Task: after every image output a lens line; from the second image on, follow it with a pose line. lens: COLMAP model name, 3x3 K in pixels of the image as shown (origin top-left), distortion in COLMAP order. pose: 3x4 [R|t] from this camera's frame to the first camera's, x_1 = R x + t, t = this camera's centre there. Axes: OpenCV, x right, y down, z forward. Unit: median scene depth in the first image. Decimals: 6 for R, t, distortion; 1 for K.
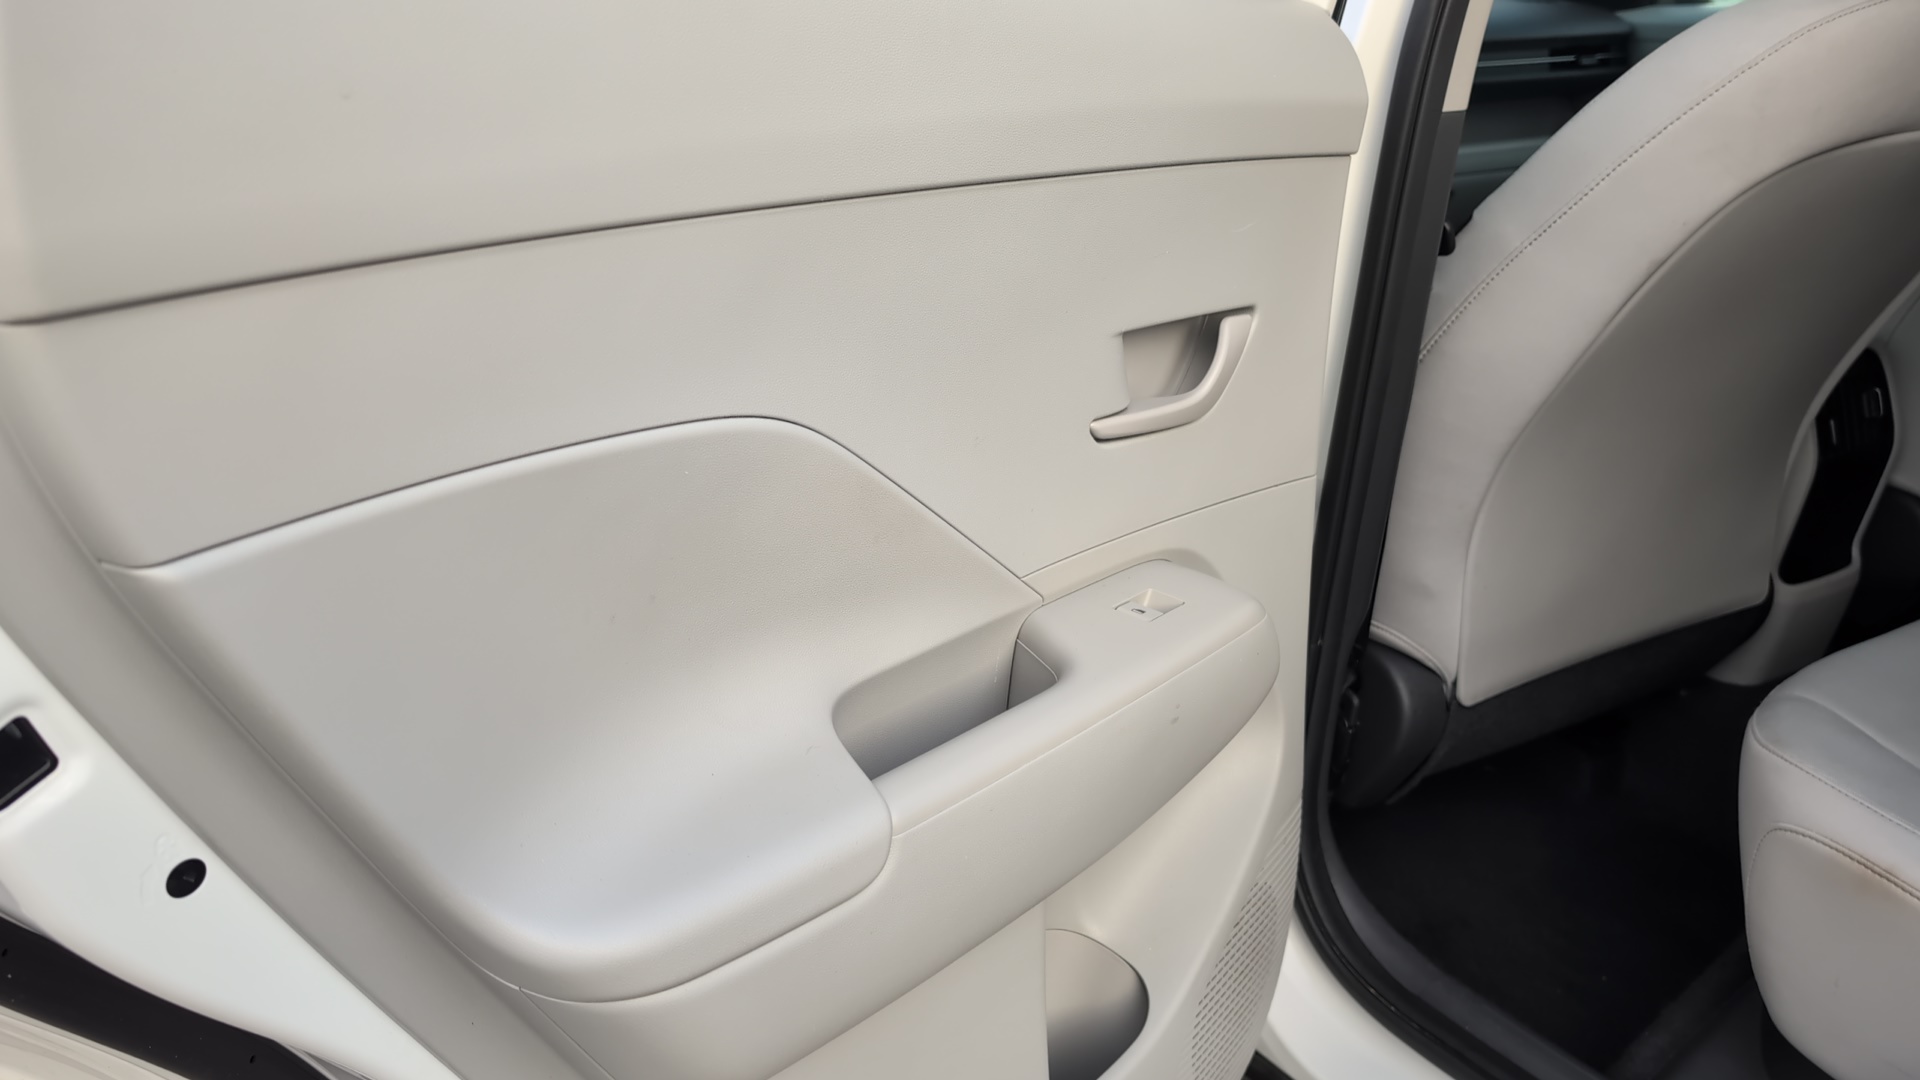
lens RADIAL K [[1609.2, 0, 959.2], [0, 1609.2, 556.0], [0, 0, 1]] dist [0.022143, -0.013537]
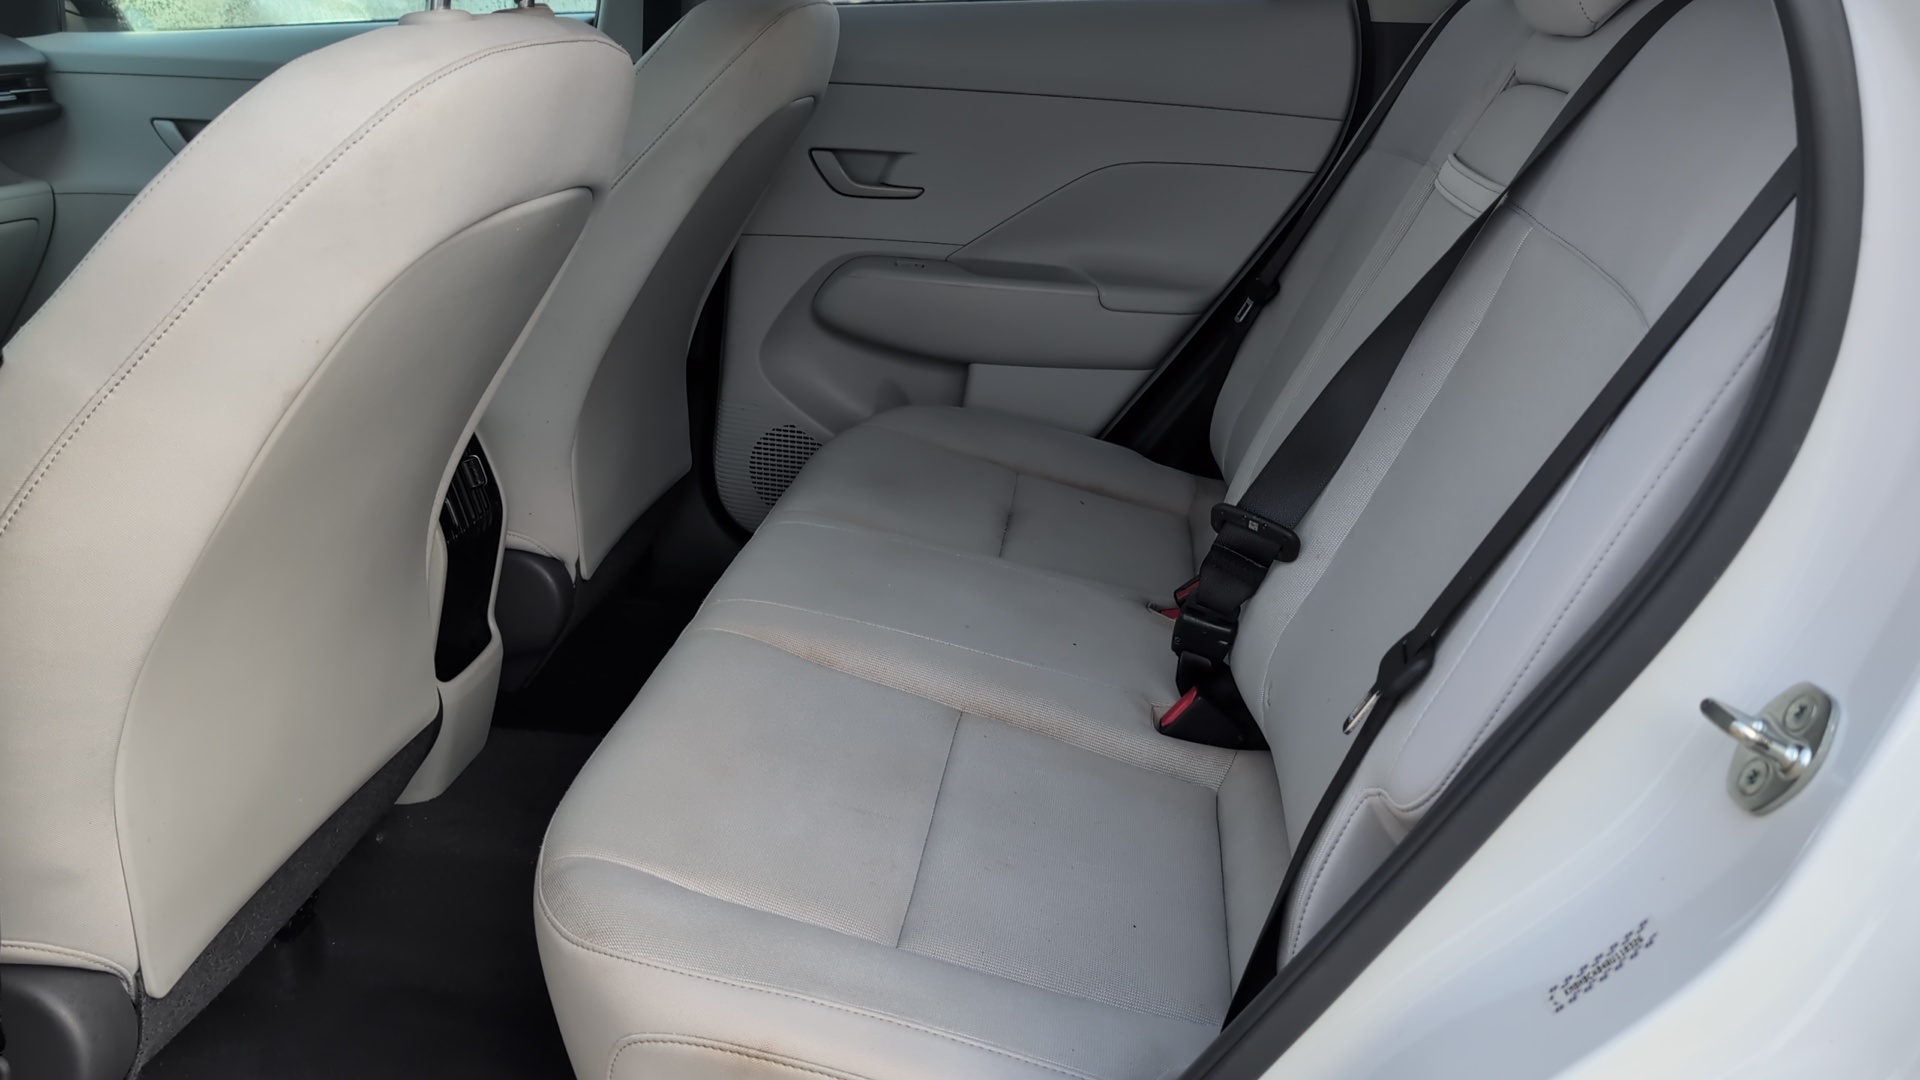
lens RADIAL K [[1609.2, 0, 959.2], [0, 1609.2, 556.0], [0, 0, 1]] dist [0.022143, -0.013537]
pose [[0.614553, -0.227043, 0.755497, 0.031156], [0.232275, 0.967313, 0.101756, -0.105822], [-0.753905, 0.112948, 0.647202, 0.264048]]
